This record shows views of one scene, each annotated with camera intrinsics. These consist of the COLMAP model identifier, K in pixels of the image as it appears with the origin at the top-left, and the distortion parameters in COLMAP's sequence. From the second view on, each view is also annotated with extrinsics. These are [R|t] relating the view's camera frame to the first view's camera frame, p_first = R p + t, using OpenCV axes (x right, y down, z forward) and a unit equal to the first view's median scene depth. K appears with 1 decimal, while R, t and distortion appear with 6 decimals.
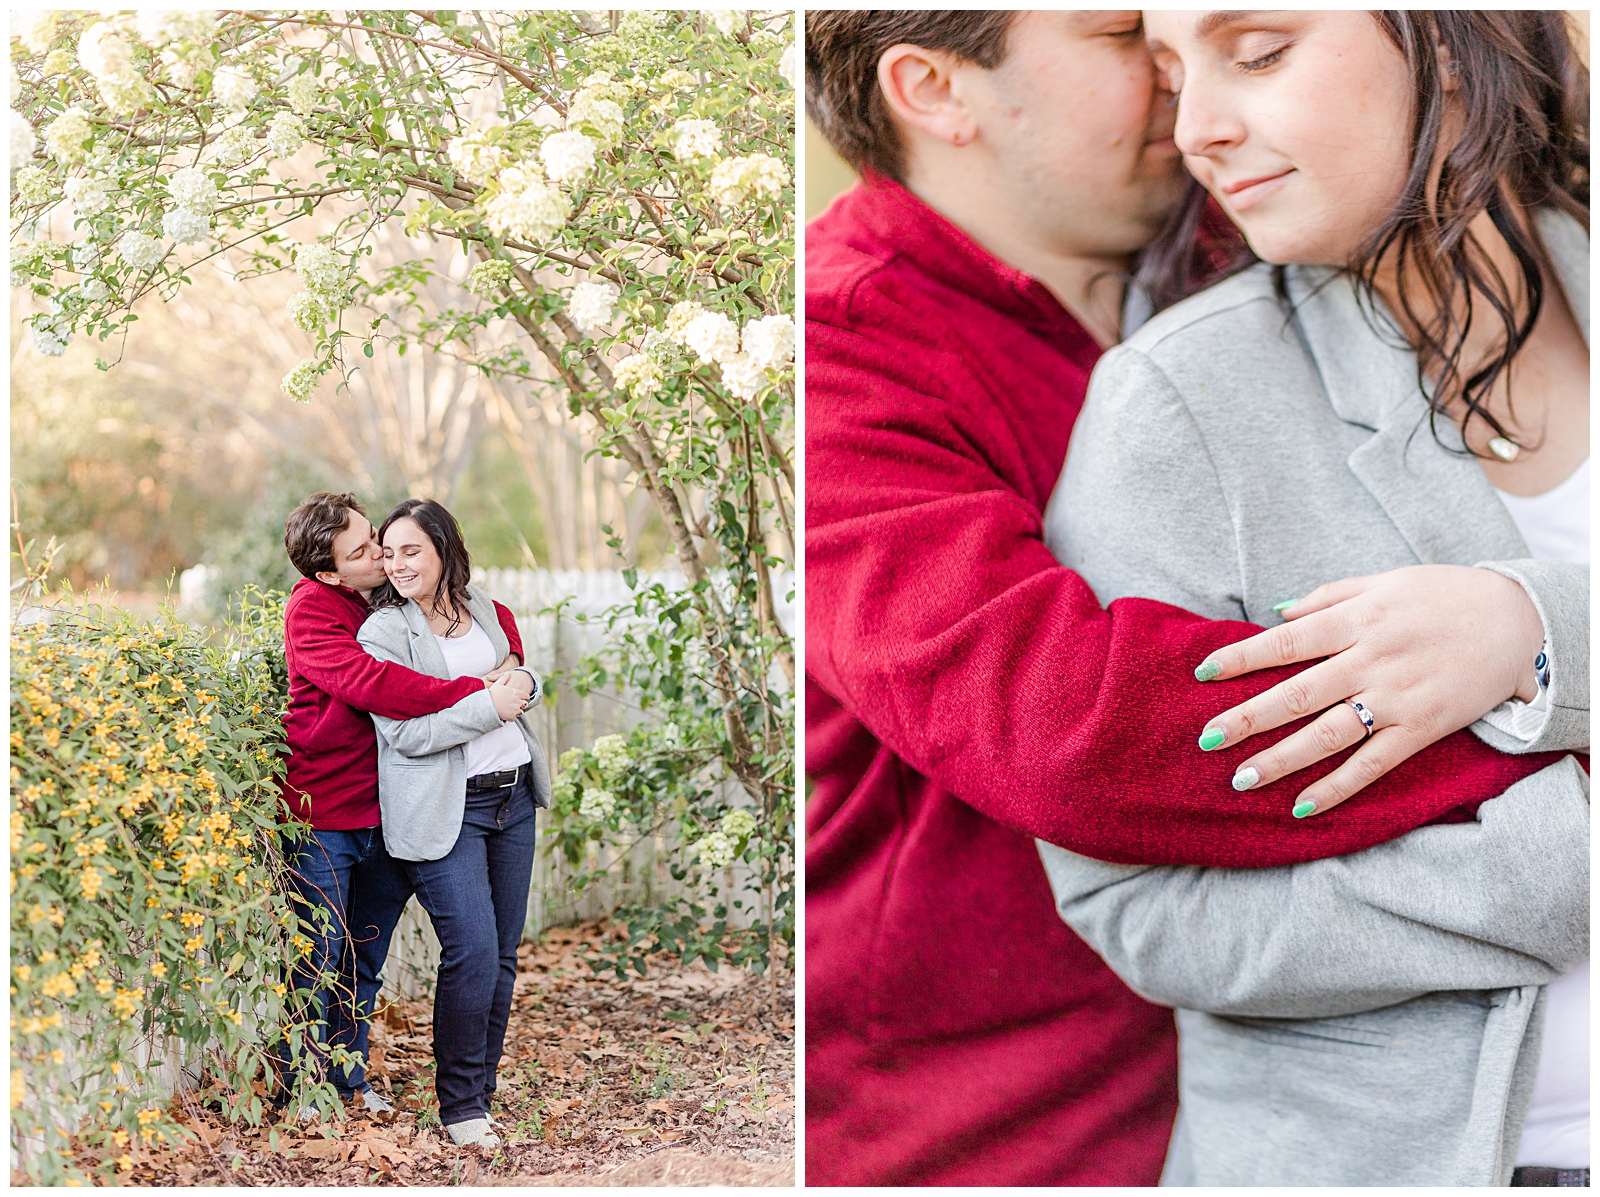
lens RADIAL K [[3963.9, 0, 800.0], [0, 3963.9, 598.5], [0, 0, 1]] dist [-0.046850, 0.867439]
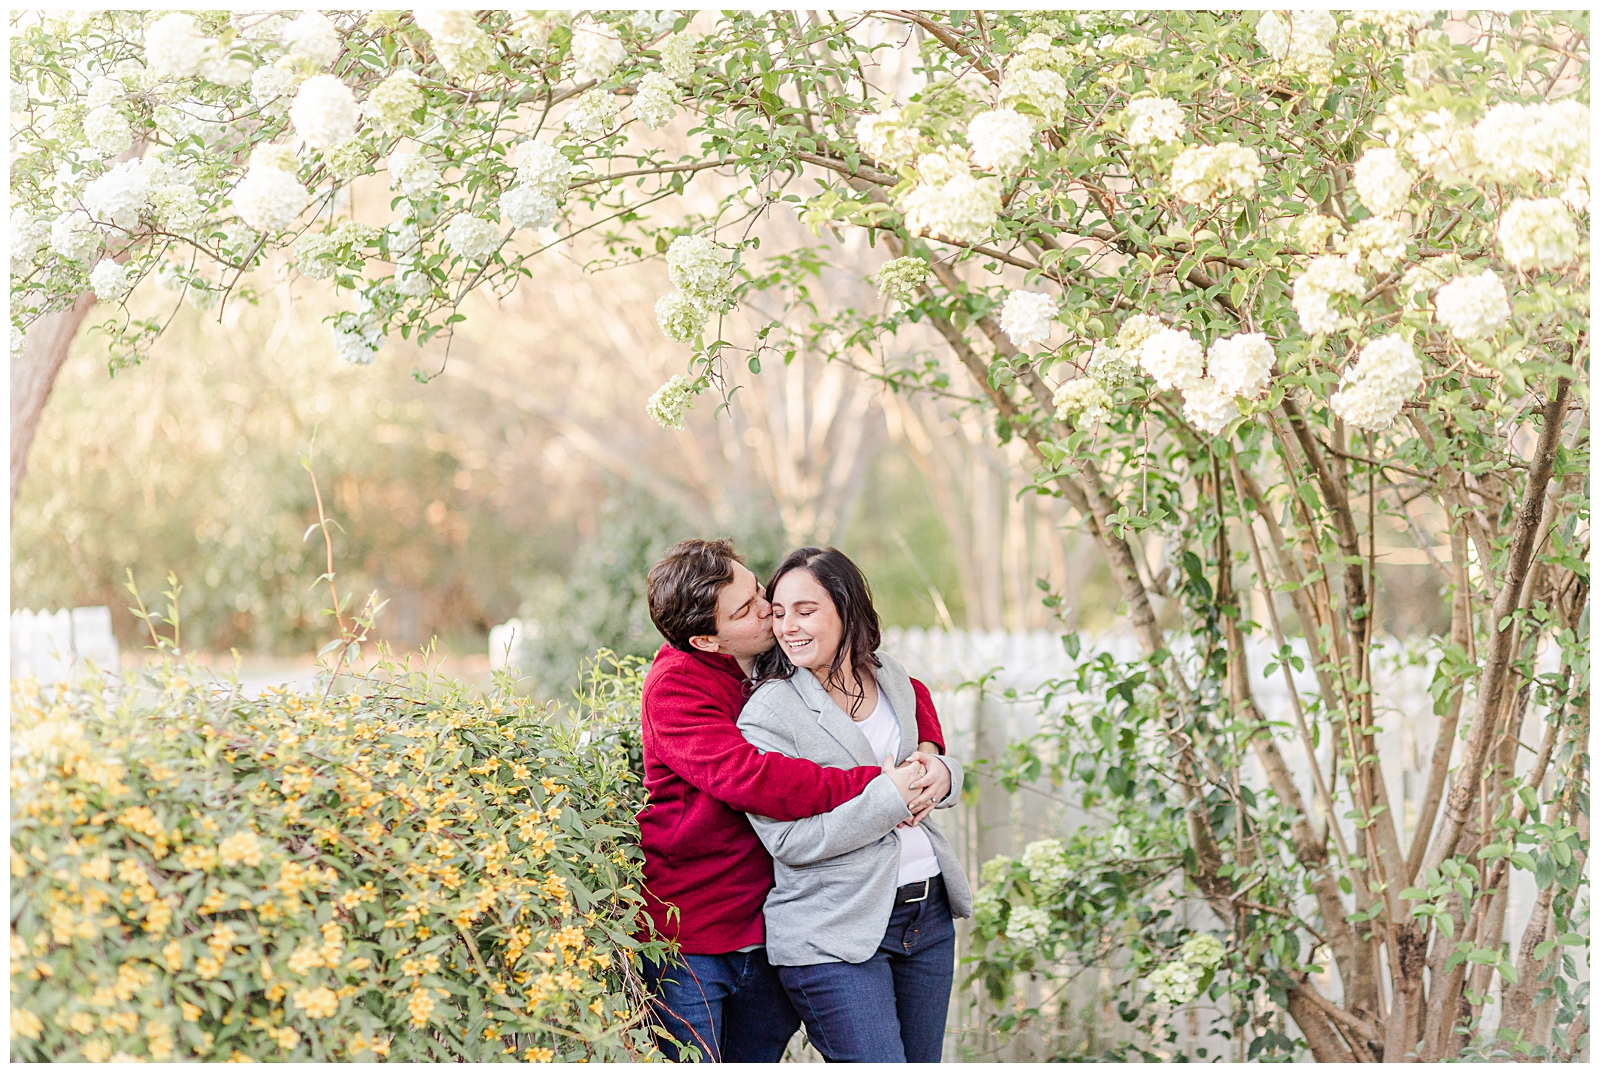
lens RADIAL K [[3755.6, 0, 939.1], [0, 3755.6, 536.9], [0, 0, 1]] dist [0.004566, 0.212050]
pose [[0.996911, 0.006165, -0.078293, -0.009770], [-0.009194, 0.999220, -0.038392, 0.002376], [0.077996, 0.038993, 0.996191, 0.231795]]
